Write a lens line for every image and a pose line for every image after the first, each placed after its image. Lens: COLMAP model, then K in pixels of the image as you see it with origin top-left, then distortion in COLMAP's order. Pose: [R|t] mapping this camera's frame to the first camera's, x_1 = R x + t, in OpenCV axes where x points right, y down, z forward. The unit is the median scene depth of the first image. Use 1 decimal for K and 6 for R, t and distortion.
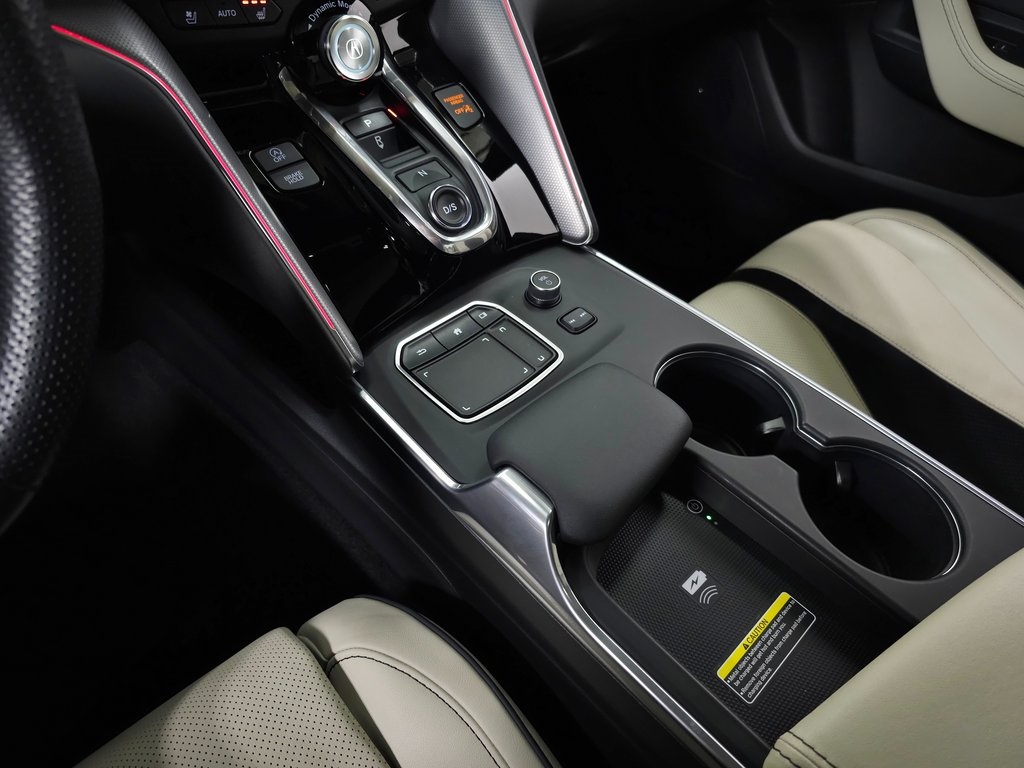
lens RADIAL K [[706.9, 0, 508.6], [0, 706.9, 364.2], [0, 0, 1]] dist [0.067171, -0.080432]
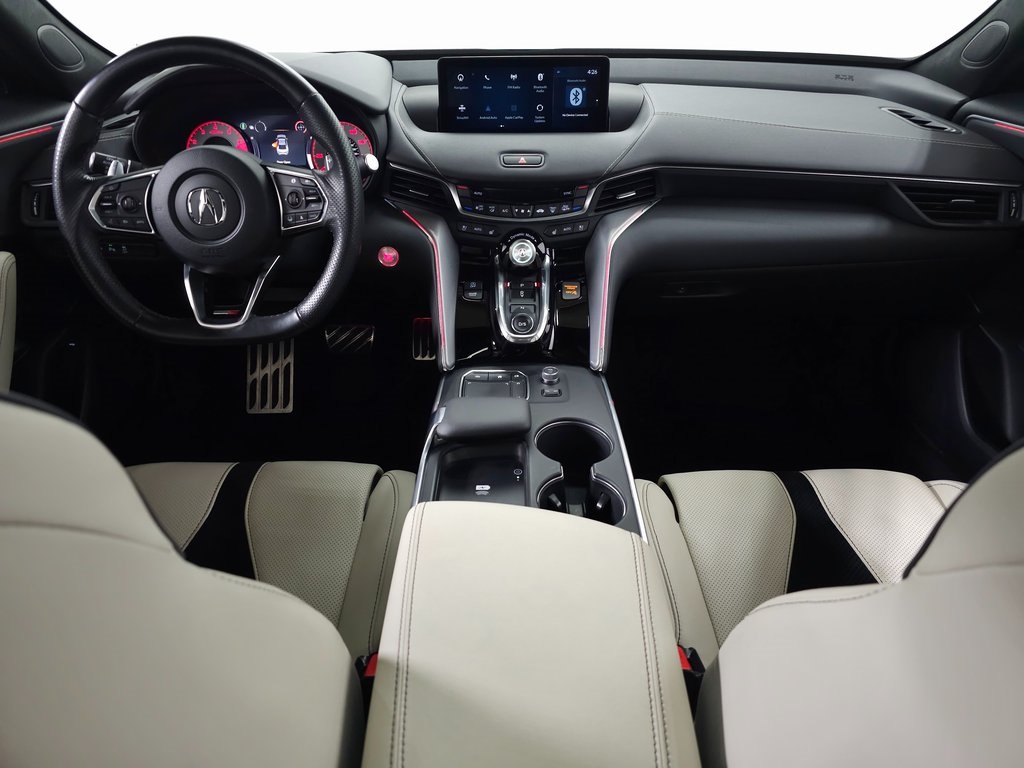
lens RADIAL K [[668.7, 0, 506.2], [0, 668.7, 381.5], [0, 0, 1]] dist [0.061263, -0.062491]
pose [[0.710666, 0.285321, -0.643075, 1.226926], [-0.463443, 0.877578, -0.122788, 0.199655], [0.529315, 0.385290, 0.755895, -0.469180]]
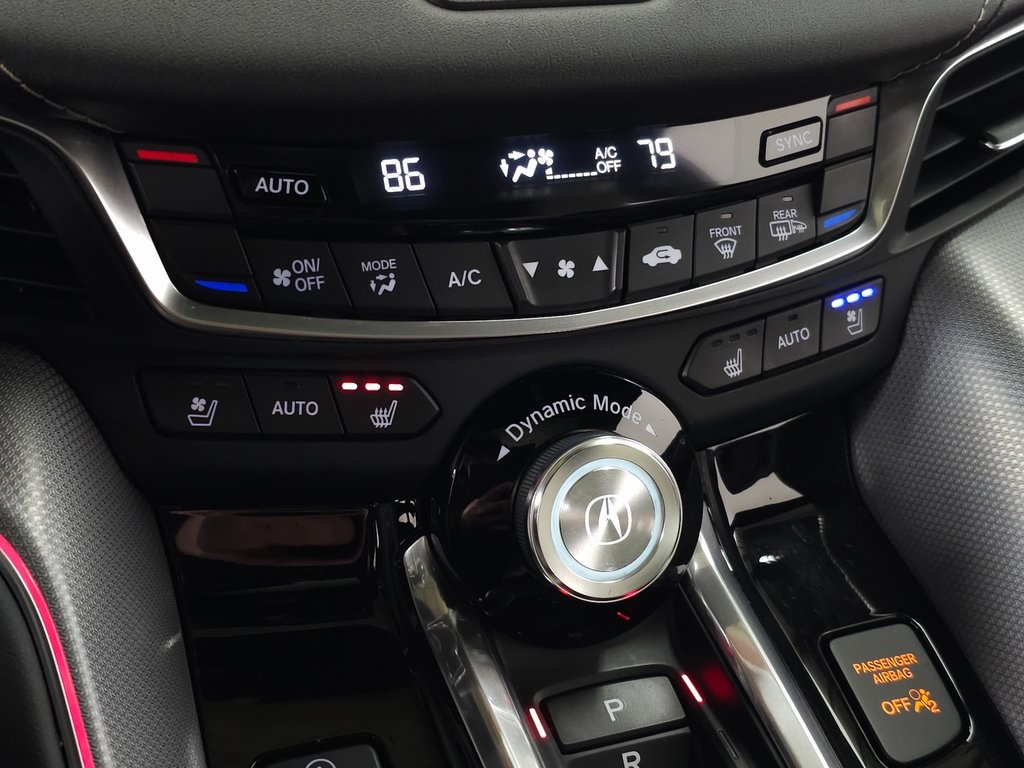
lens RADIAL K [[1362.3, 0, 513.2], [0, 1362.3, 370.3], [0, 0, 1]] dist [0.232840, -0.972944]
pose [[0.917486, 0.110184, -0.382203, -0.003440], [-0.248644, 0.908871, -0.334858, -0.266804], [0.310477, 0.402260, 0.861273, 0.359452]]
